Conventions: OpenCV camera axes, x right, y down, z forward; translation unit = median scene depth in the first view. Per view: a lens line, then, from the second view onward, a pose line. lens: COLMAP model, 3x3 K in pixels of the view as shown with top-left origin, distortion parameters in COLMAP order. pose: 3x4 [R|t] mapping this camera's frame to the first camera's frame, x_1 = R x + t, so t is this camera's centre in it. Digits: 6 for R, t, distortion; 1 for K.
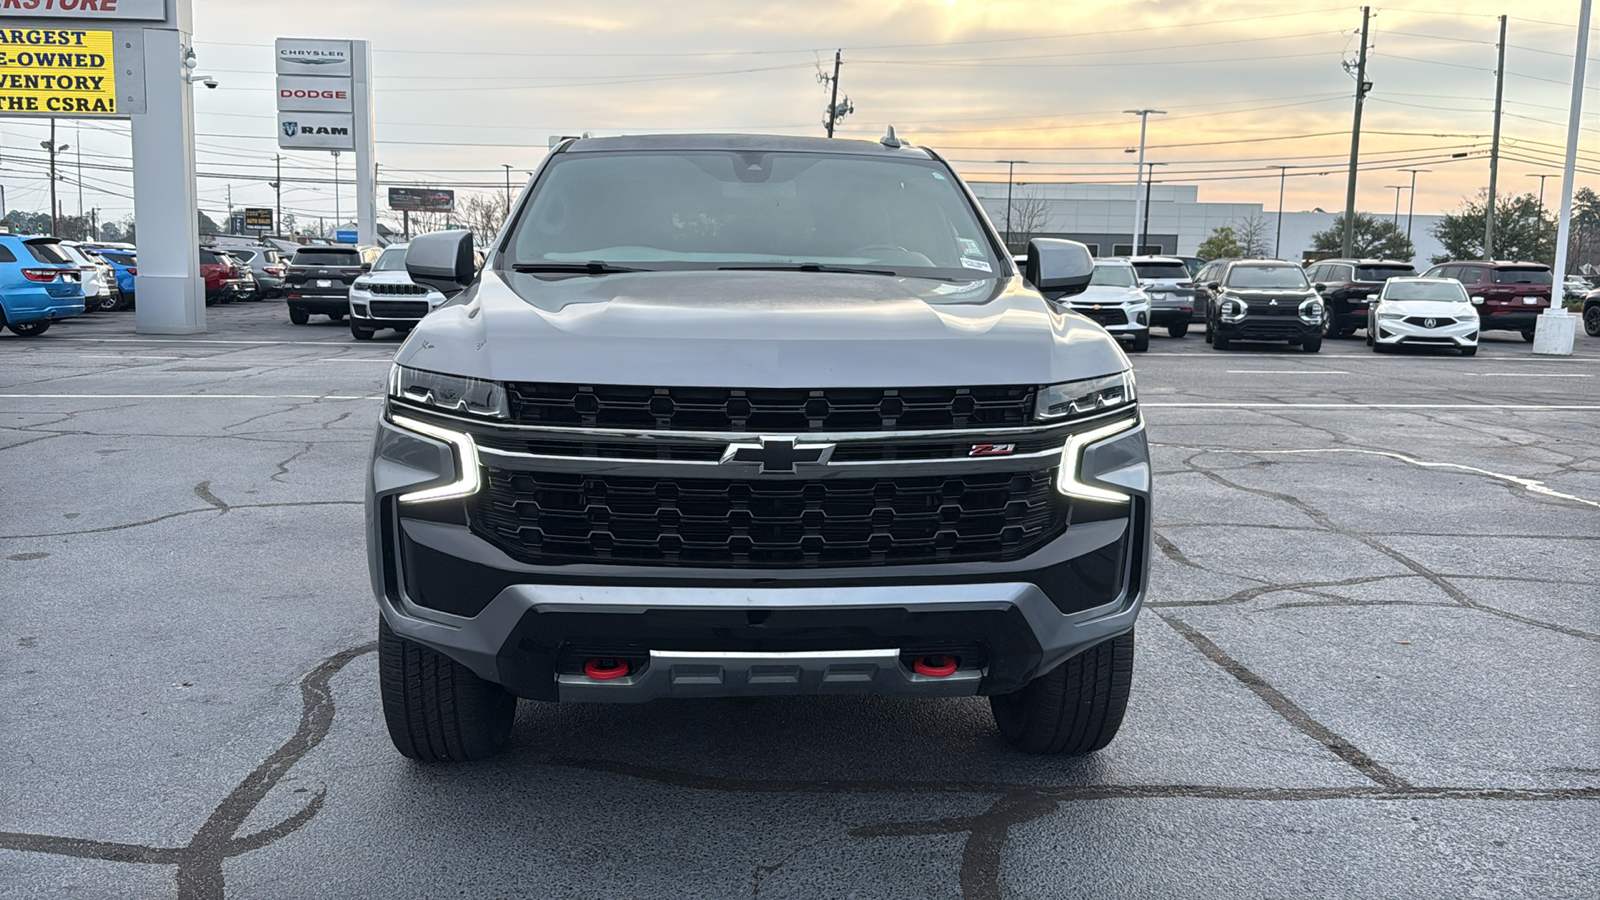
lens RADIAL K [[1387.8, 0, 802.2], [0, 1387.8, 459.5], [0, 0, 1]] dist [0.123487, -0.234446]
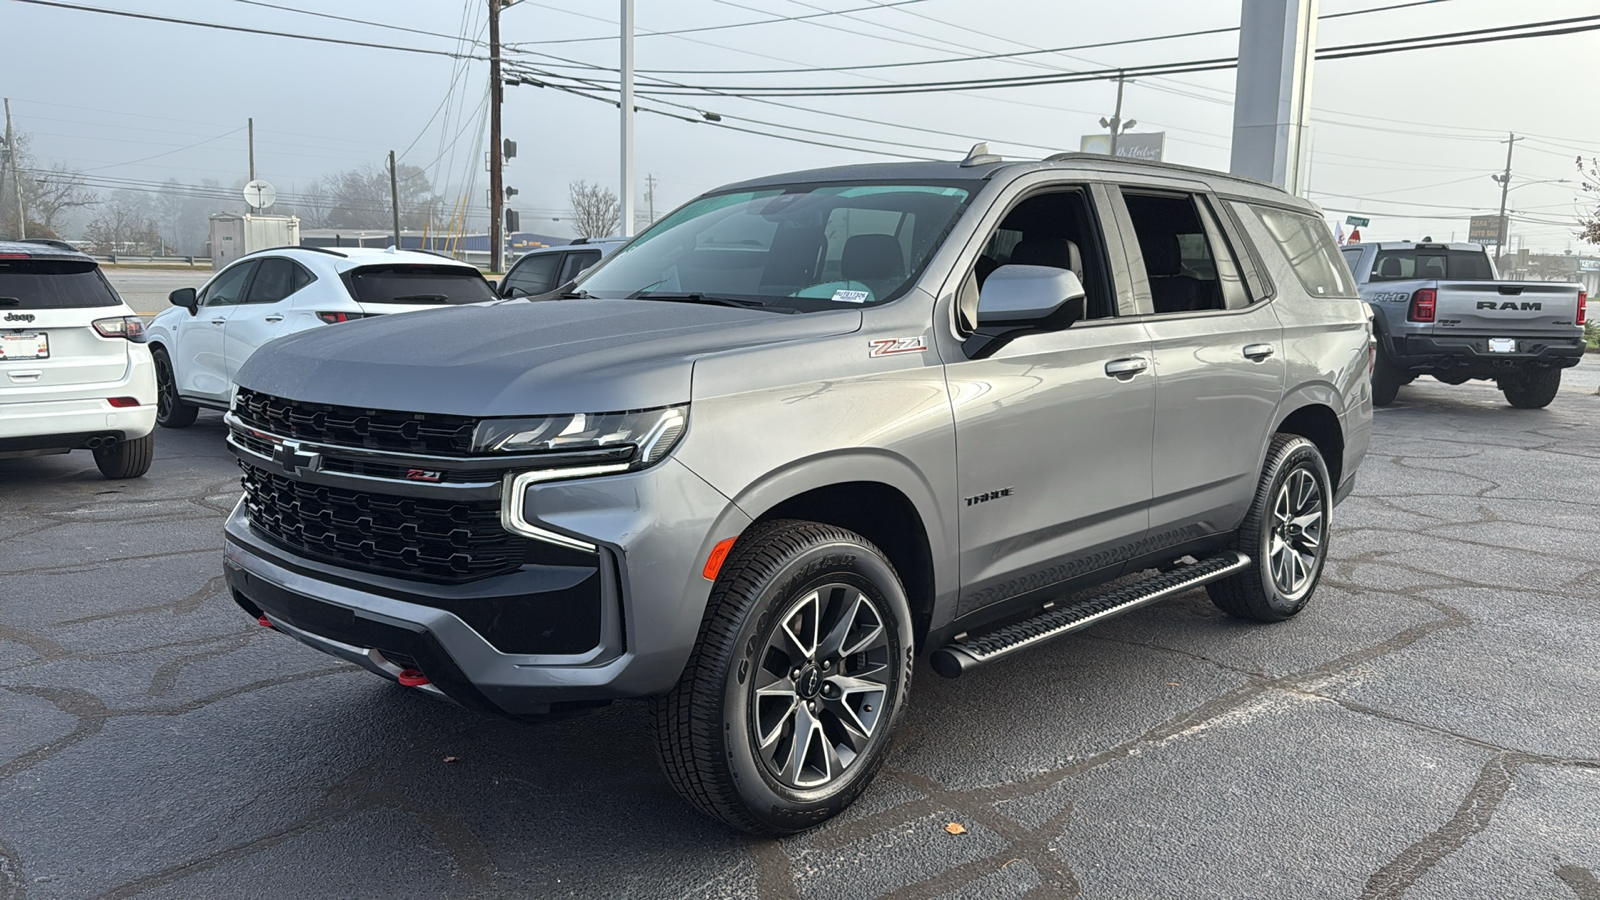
lens RADIAL K [[1304.7, 0, 800.0], [0, 1304.7, 450.0], [0, 0, 1]] dist [0.112476, -0.194362]
pose [[0.678066, 0.094925, -0.728845, 1.002535], [-0.103840, 0.994051, 0.032861, -0.084033], [0.727629, 0.053402, 0.683889, 0.514484]]
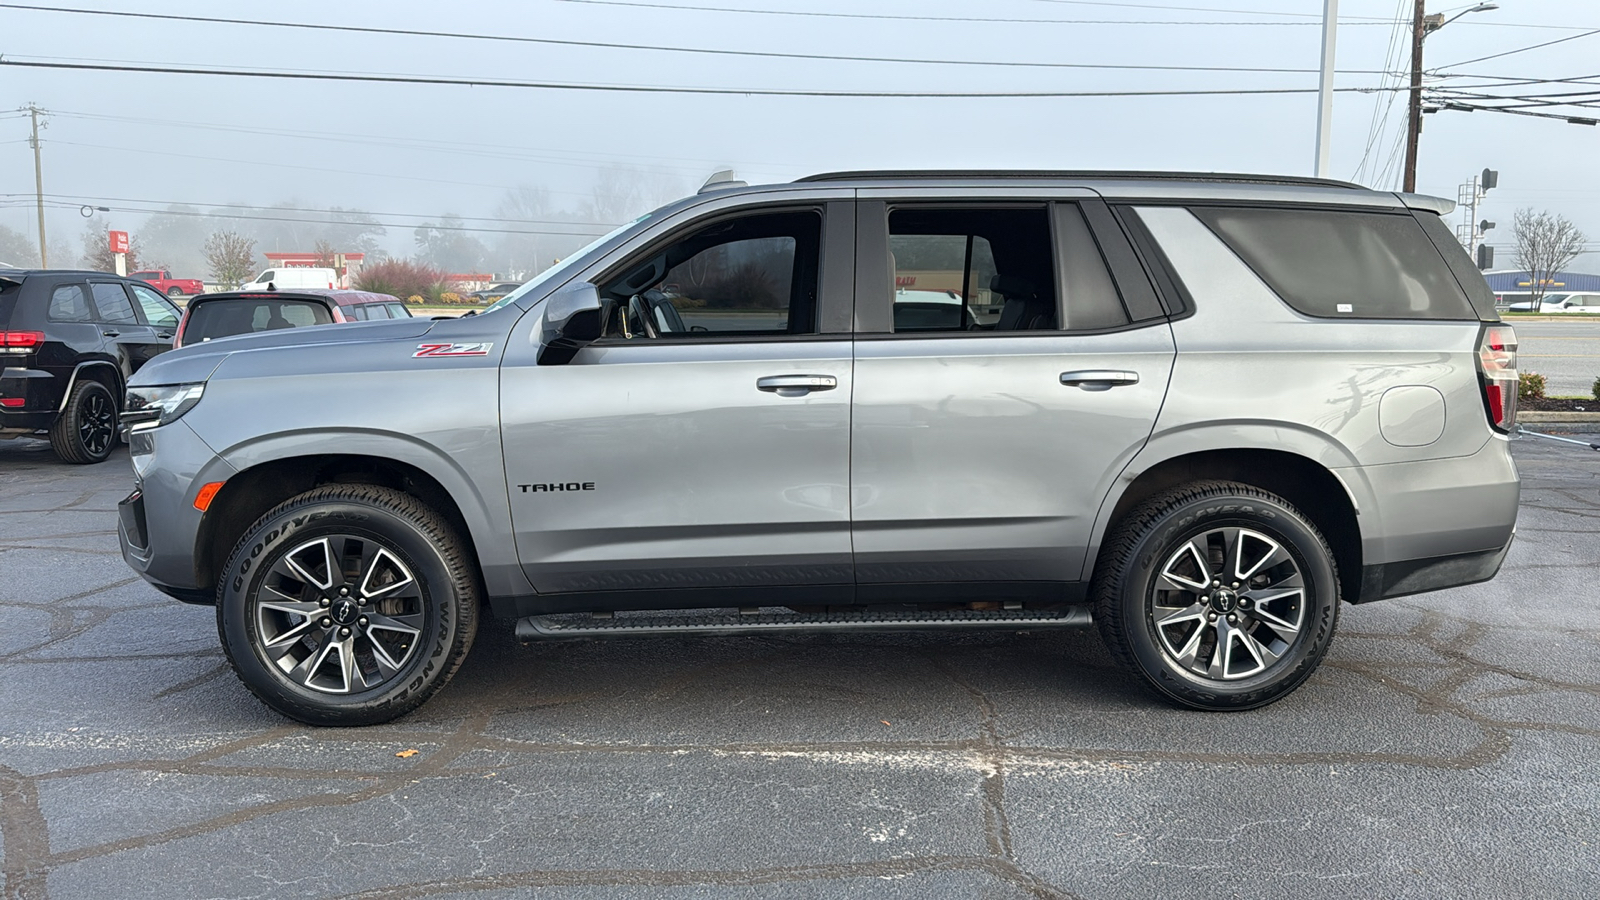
lens RADIAL K [[1304.7, 0, 800.0], [0, 1304.7, 450.0], [0, 0, 1]] dist [0.112476, -0.194362]
pose [[-0.007305, 0.093826, -0.995562, 1.581835], [-0.140919, 0.985556, 0.093917, -0.219971], [0.989994, 0.140979, 0.006022, 1.693965]]
